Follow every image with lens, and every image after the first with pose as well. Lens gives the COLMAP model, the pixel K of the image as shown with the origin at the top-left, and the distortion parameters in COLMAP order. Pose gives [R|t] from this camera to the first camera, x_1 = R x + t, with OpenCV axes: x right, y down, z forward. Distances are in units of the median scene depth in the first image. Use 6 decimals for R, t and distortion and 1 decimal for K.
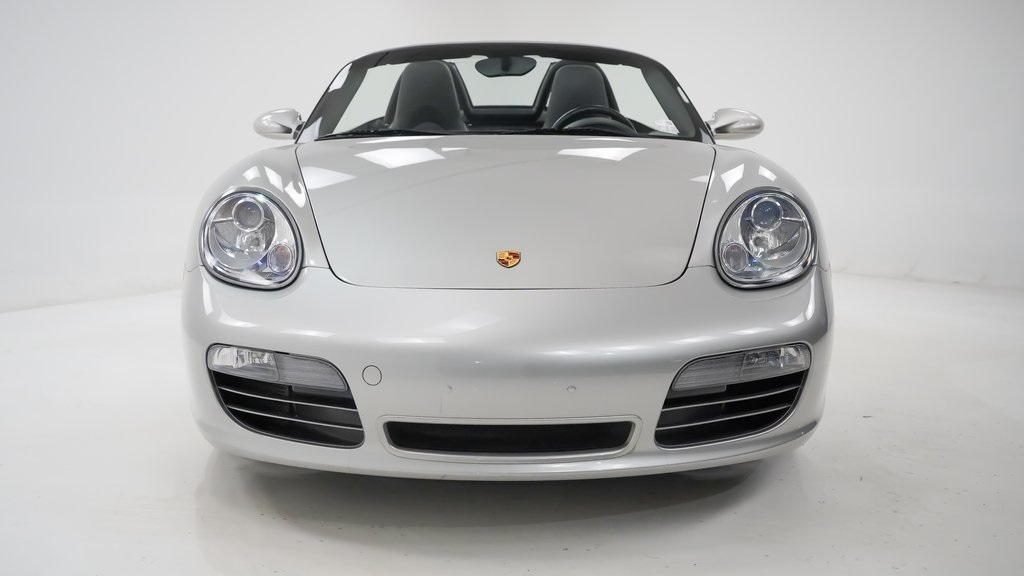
lens RADIAL K [[1128.1, 0, 510.7], [0, 1128.1, 288.2], [0, 0, 1]] dist [-0.157304, 0.000000]
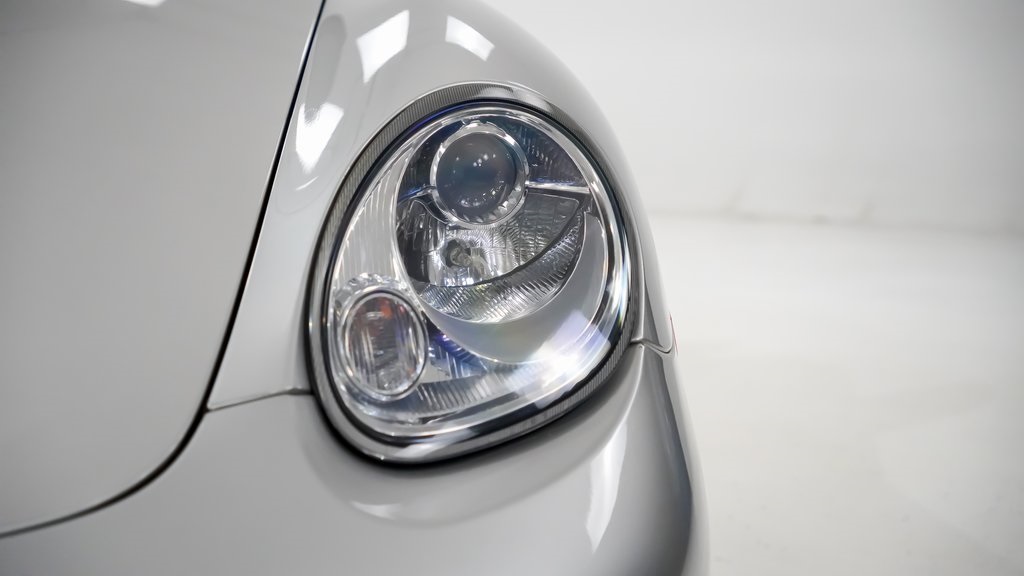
lens RADIAL K [[1672.2, 0, 512.1], [0, 1672.2, 287.6], [0, 0, 1]] dist [0.040673, 0.000000]
pose [[0.966838, -0.058171, 0.248678, 0.117773], [0.044317, 0.997156, 0.060956, -0.062896], [-0.251517, -0.047914, 0.966666, 0.534494]]
